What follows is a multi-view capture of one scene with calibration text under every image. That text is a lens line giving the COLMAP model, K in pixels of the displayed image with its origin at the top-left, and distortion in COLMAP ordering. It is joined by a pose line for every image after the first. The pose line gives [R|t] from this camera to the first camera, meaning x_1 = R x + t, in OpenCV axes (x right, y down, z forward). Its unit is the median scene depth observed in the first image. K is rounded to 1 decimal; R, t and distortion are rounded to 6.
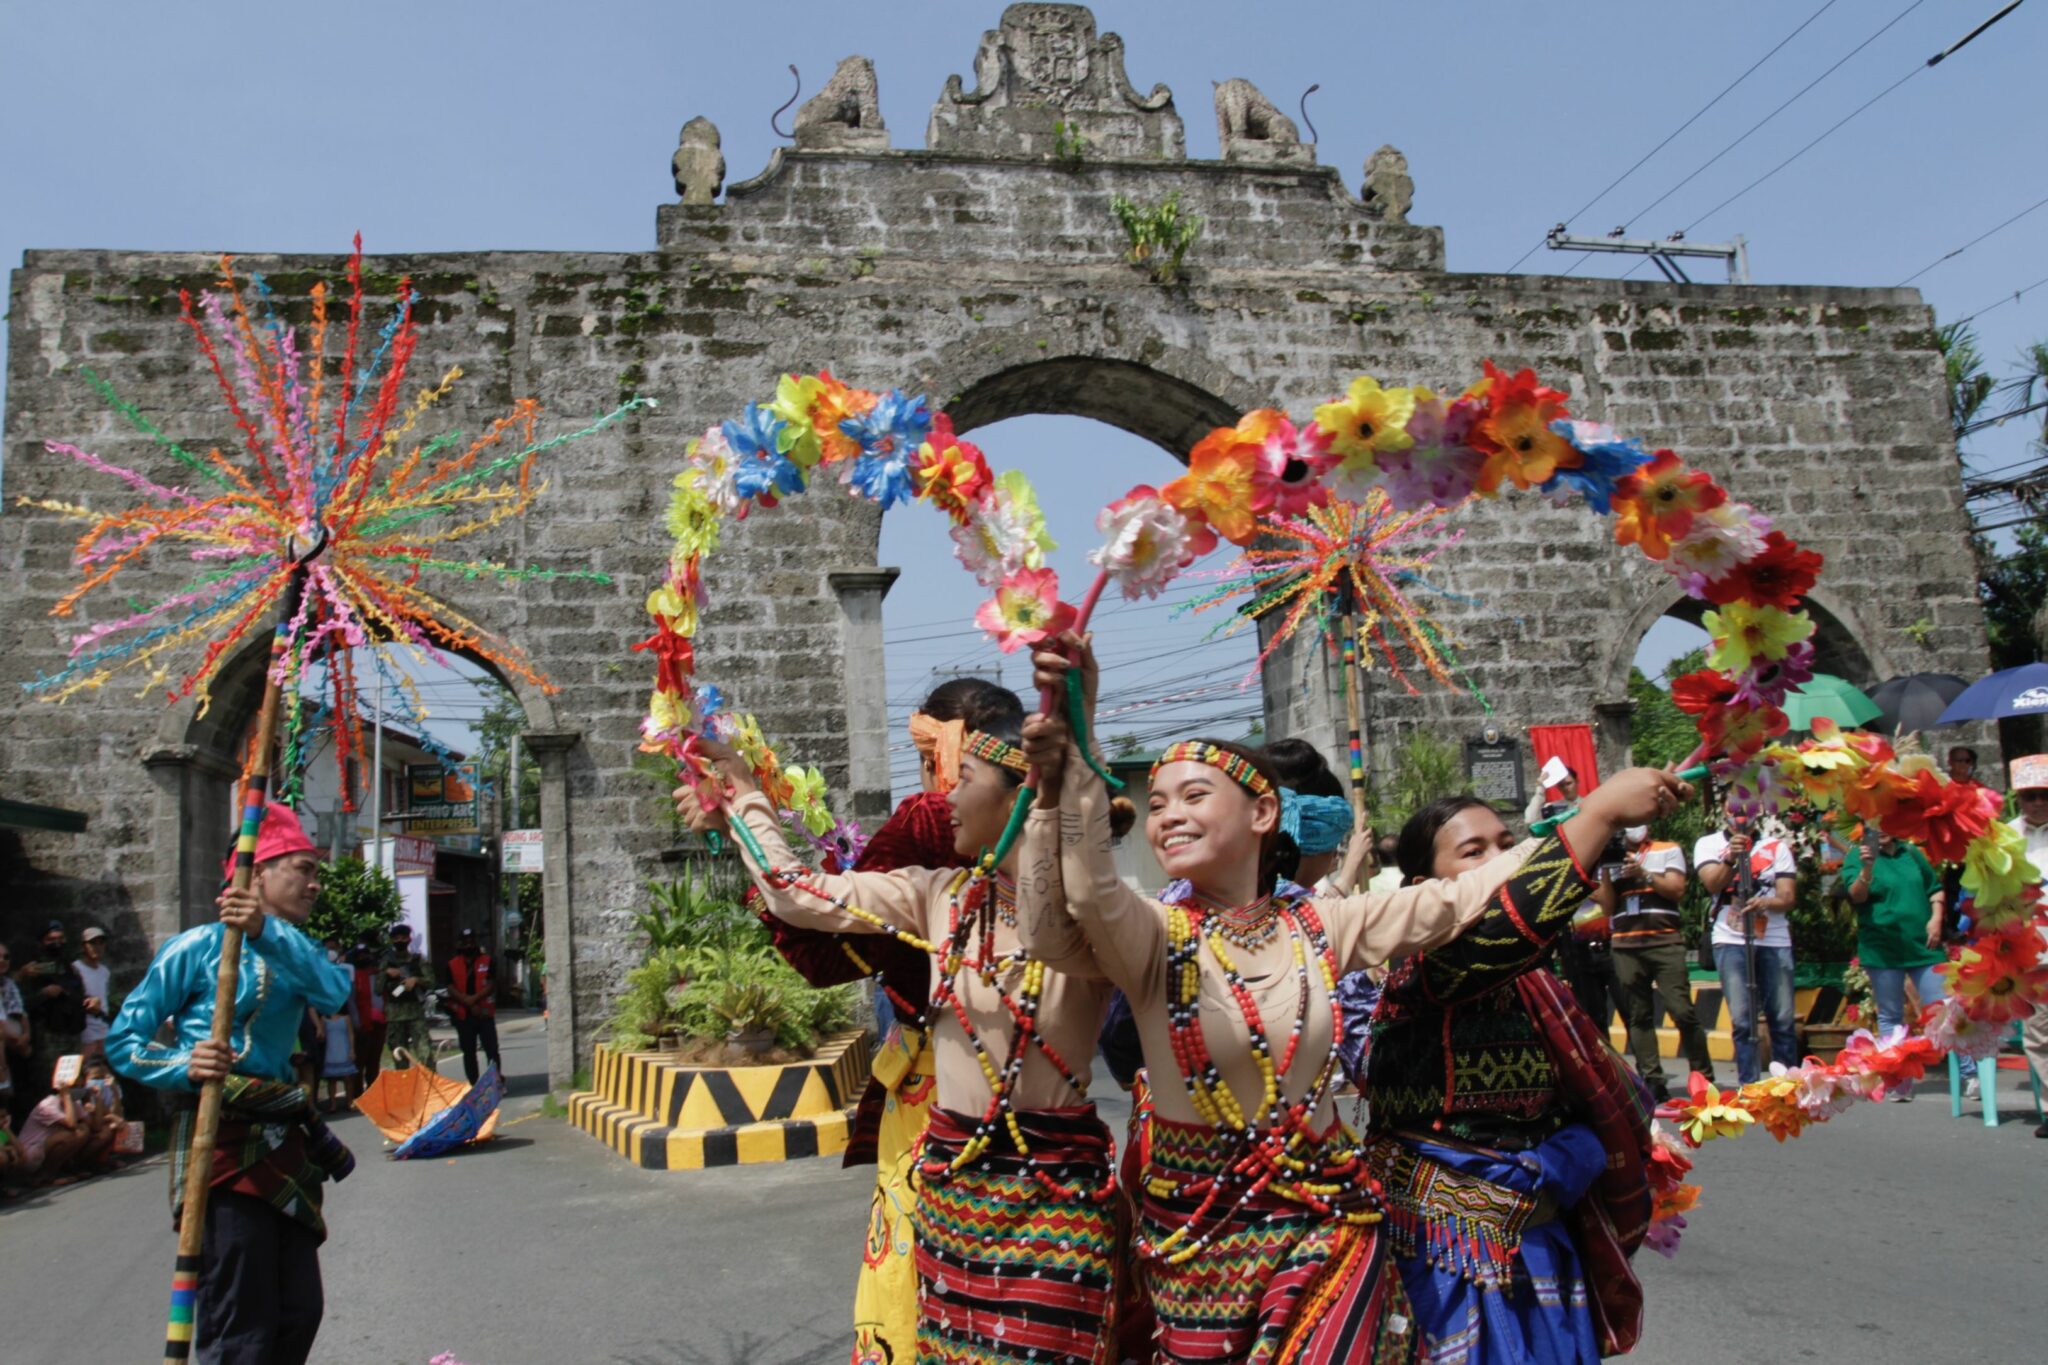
lens RADIAL K [[1624.0, 0, 1053.7], [0, 1624.0, 680.3], [0, 0, 1]] dist [-0.104310, 0.067255]
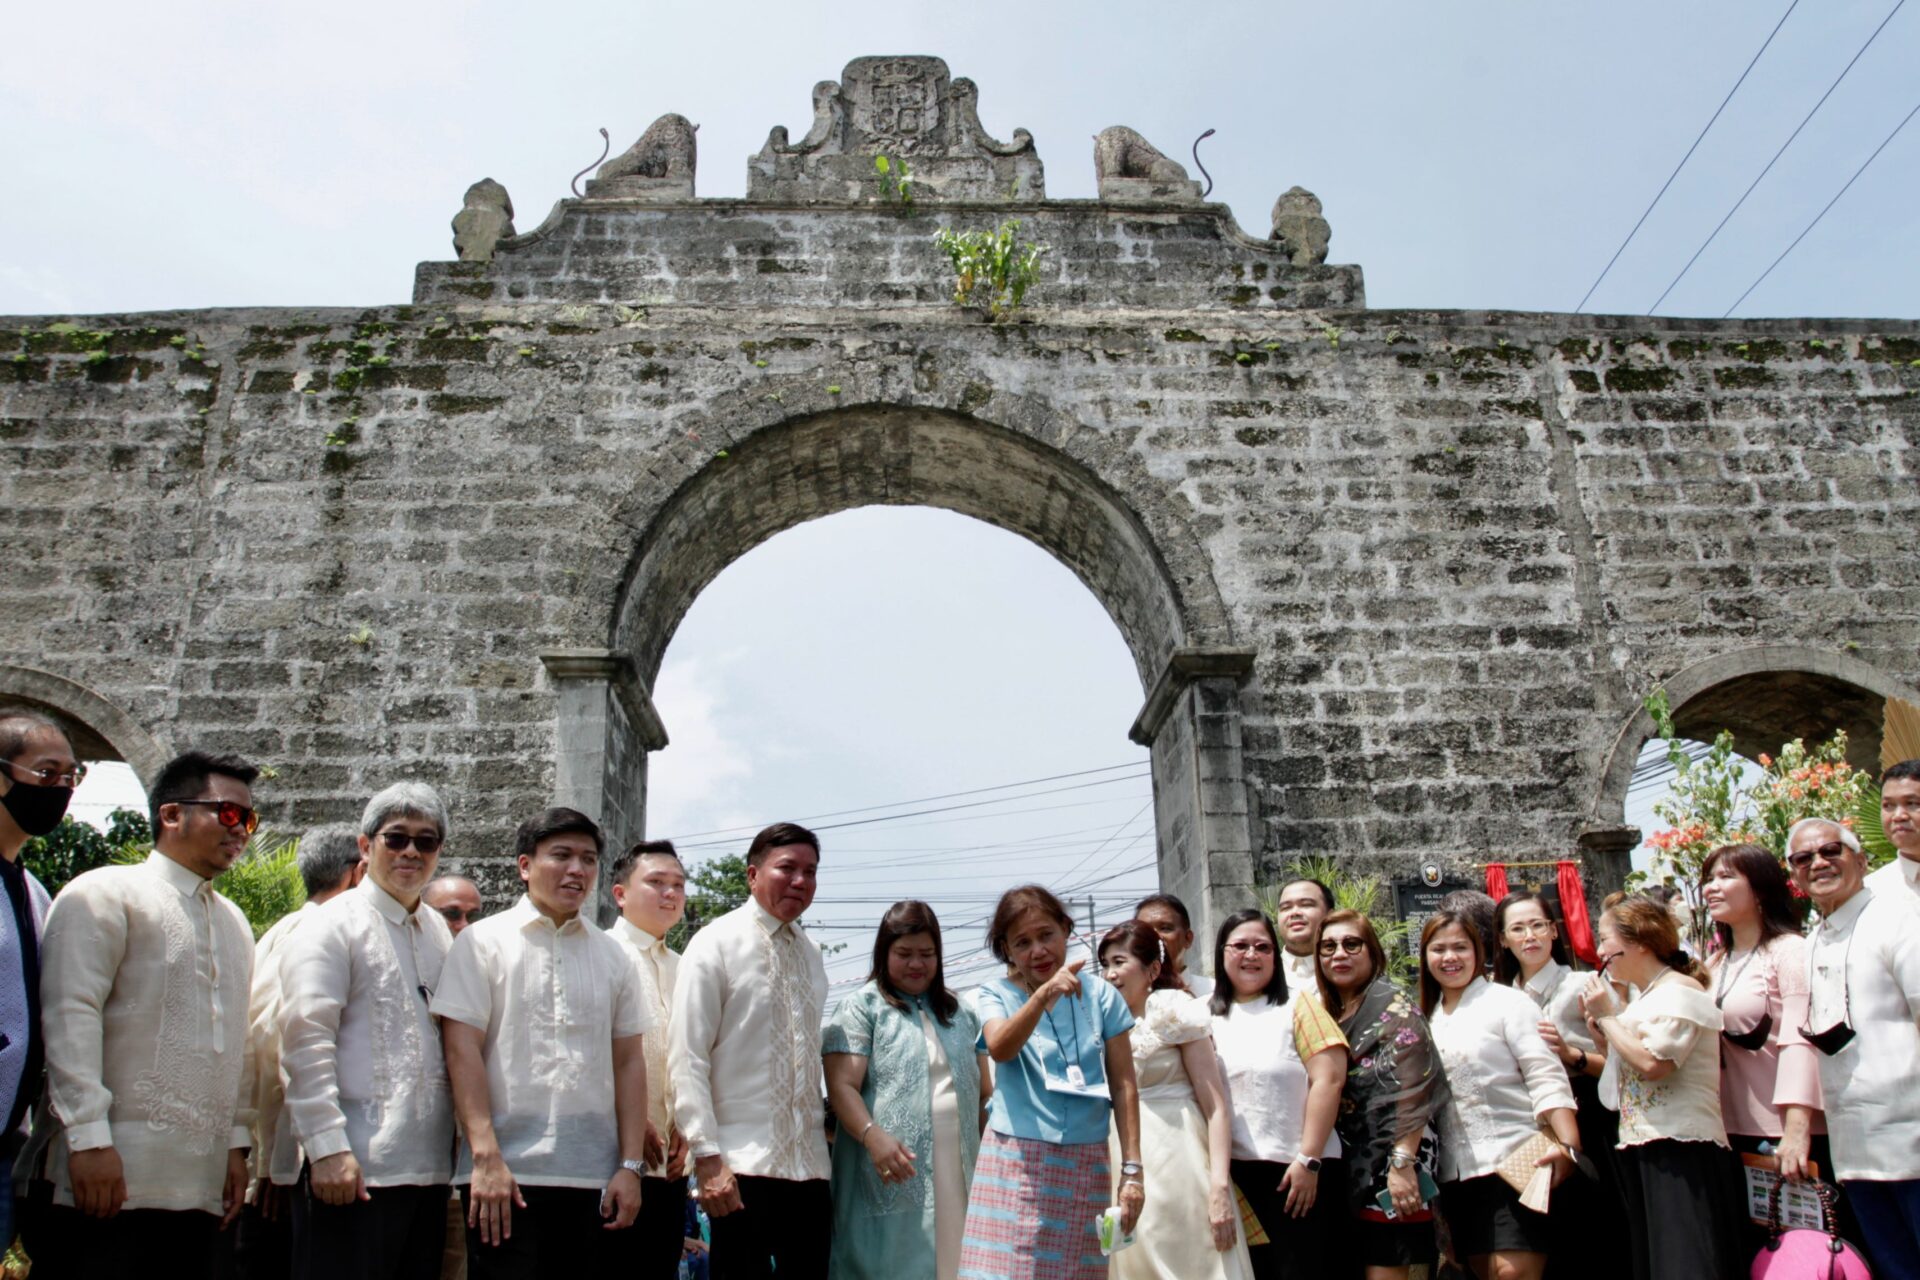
lens RADIAL K [[1522.5, 0, 987.9], [0, 1522.5, 637.9], [0, 0, 1]] dist [-0.104310, 0.067255]
pose [[0.990694, -0.023467, -0.134072, 0.161745], [-0.003943, 0.979664, -0.200608, 0.065686], [0.136054, 0.199270, 0.970454, 0.277144]]
